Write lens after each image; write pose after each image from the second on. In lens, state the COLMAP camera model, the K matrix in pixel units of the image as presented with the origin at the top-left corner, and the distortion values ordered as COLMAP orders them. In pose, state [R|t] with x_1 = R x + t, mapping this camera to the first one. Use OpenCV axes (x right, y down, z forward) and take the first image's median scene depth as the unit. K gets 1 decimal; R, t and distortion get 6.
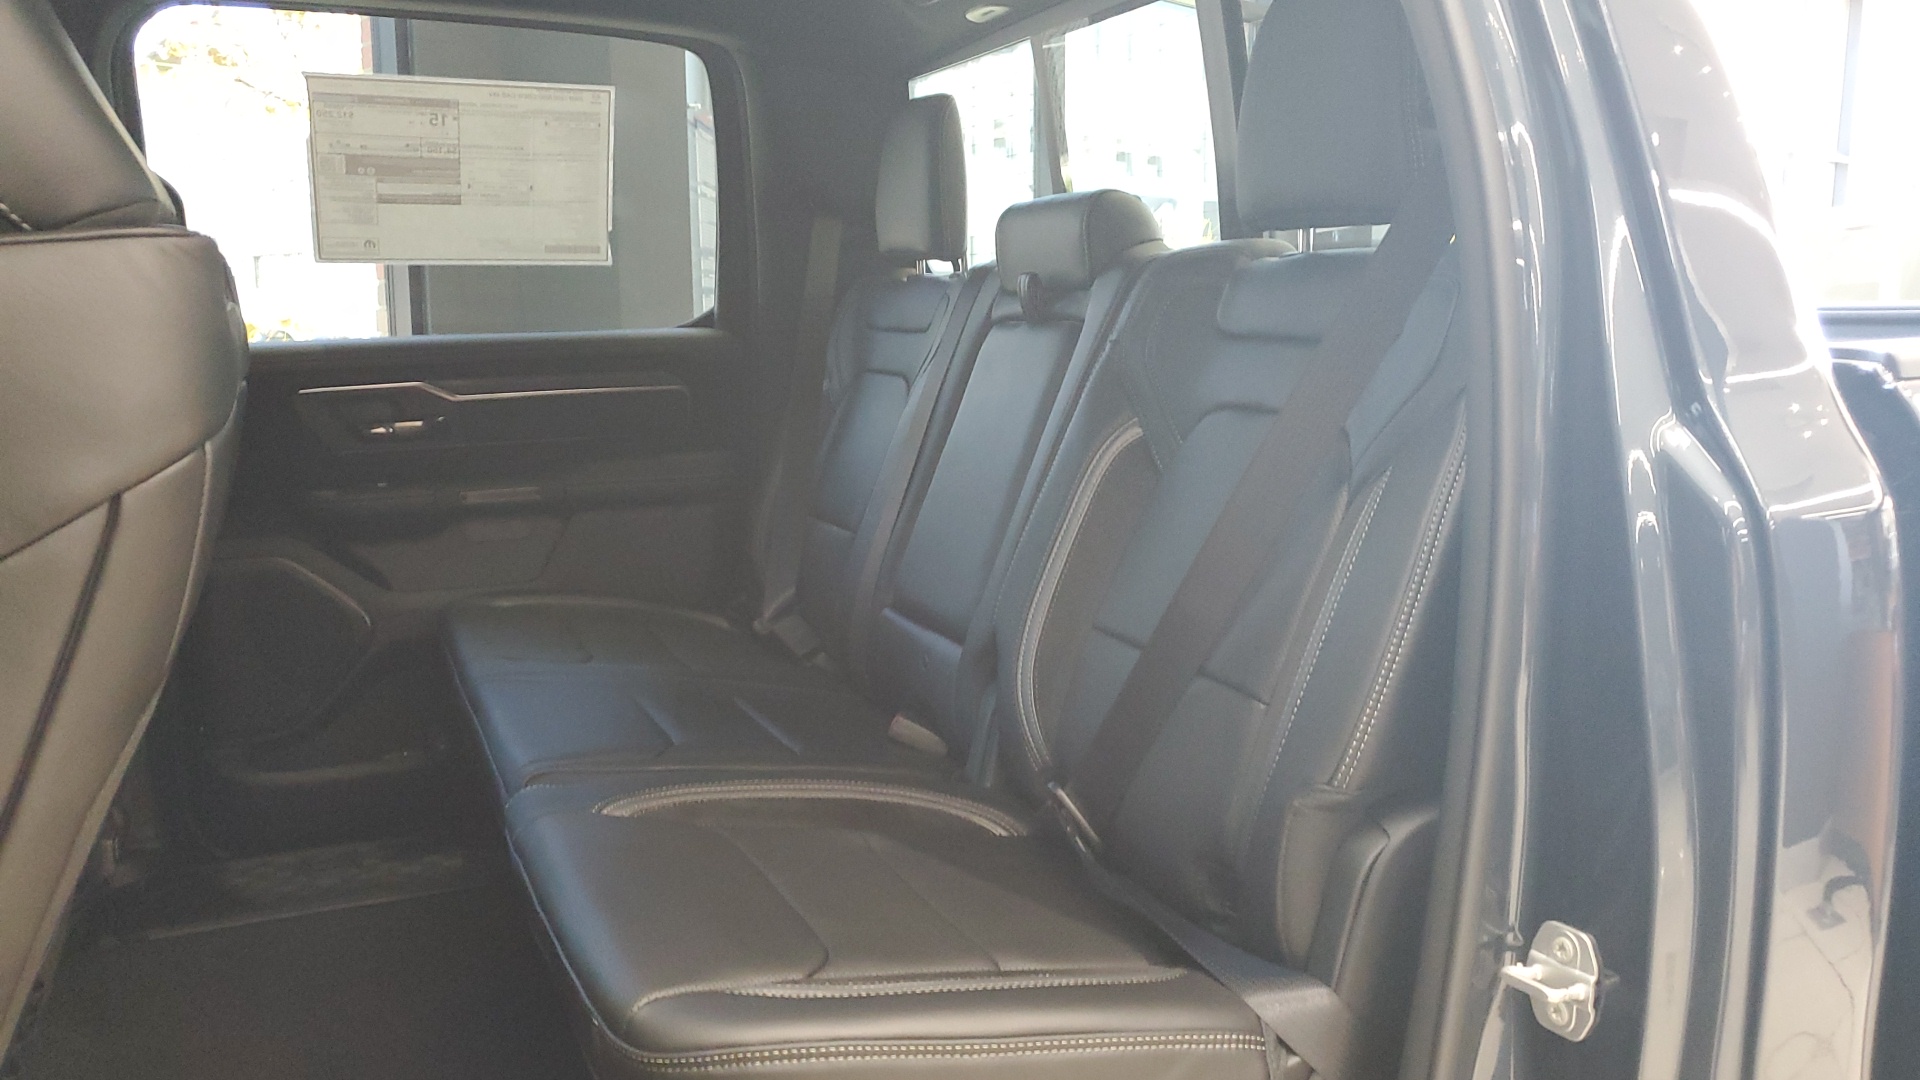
lens RADIAL K [[1432.6, 0, 960.0], [0, 1432.6, 540.0], [0, 0, 1]] dist [0.002938, -0.006130]
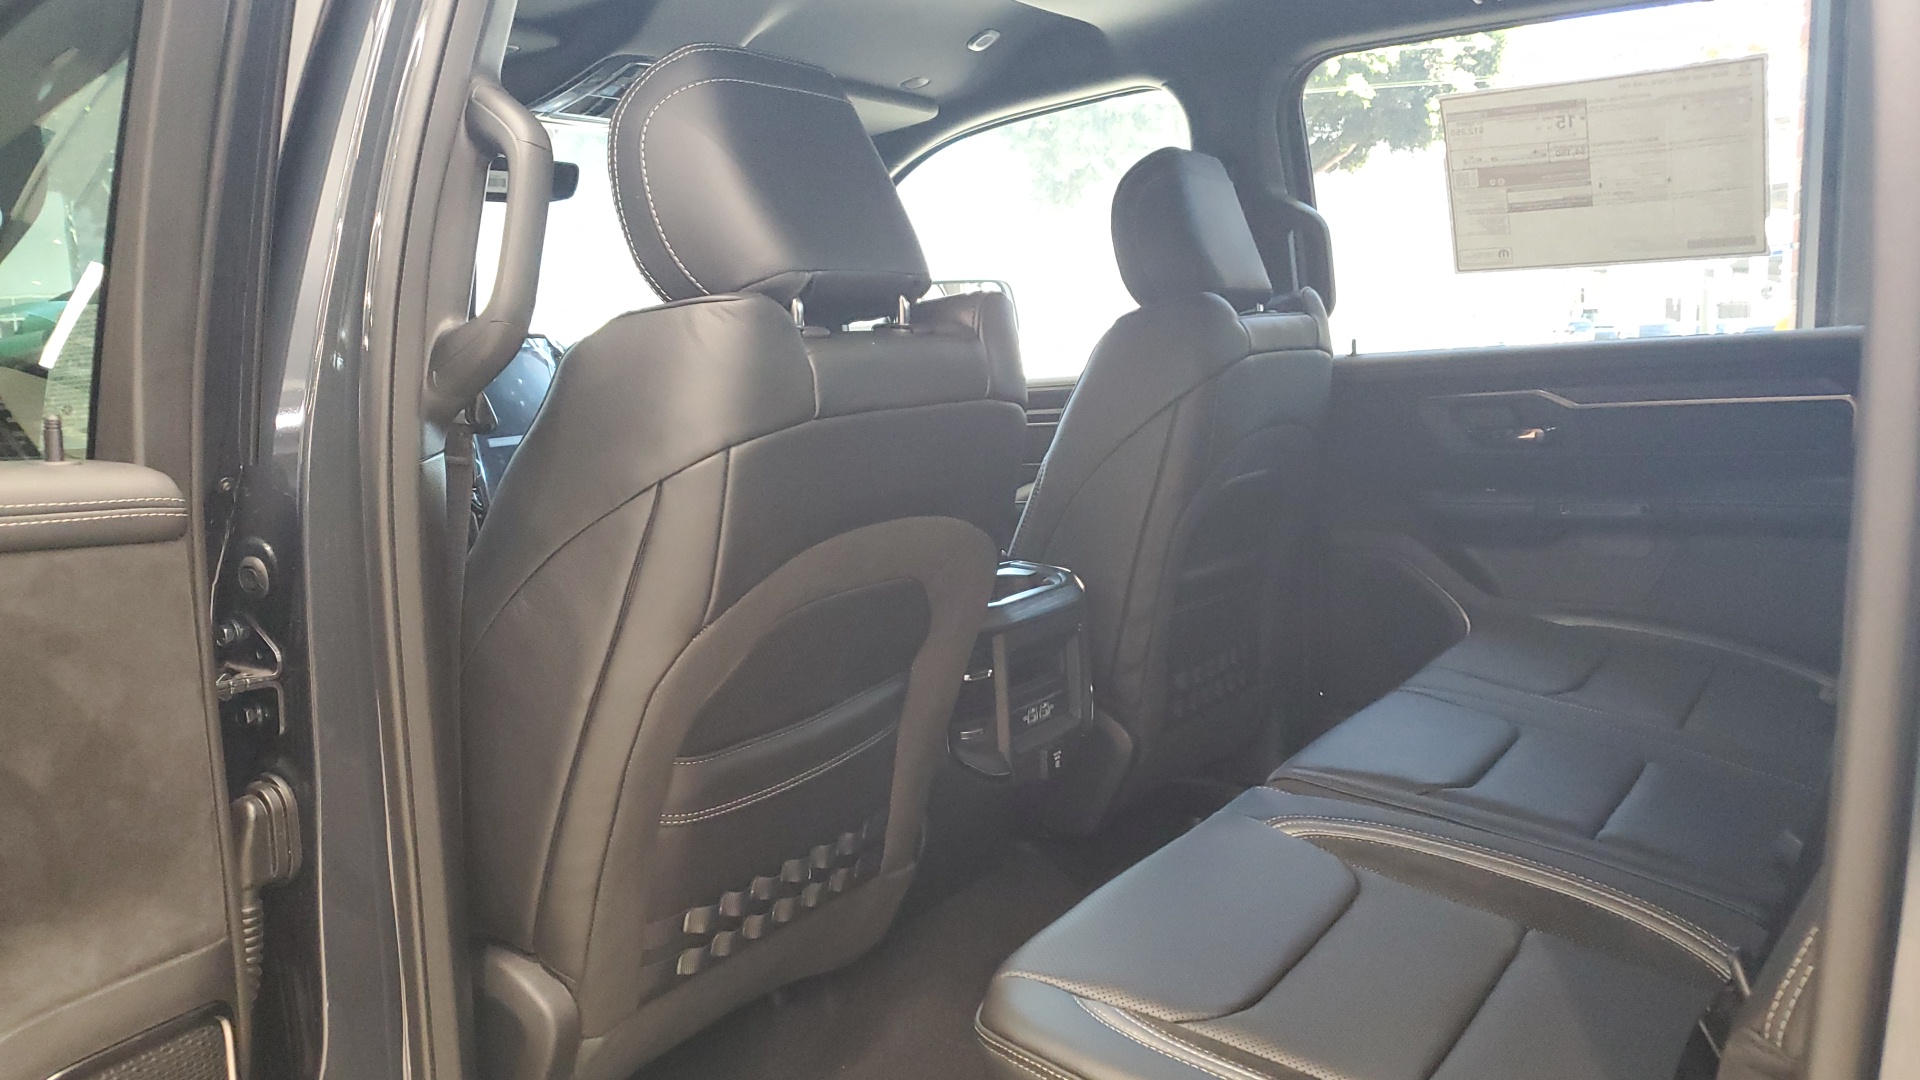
lens RADIAL K [[1432.6, 0, 960.0], [0, 1432.6, 540.0], [0, 0, 1]] dist [0.002938, -0.006130]
pose [[0.551688, 0.100164, -0.828014, 0.241780], [-0.096616, 0.993754, 0.055840, -0.024590], [0.828436, 0.049193, 0.557920, 0.126847]]
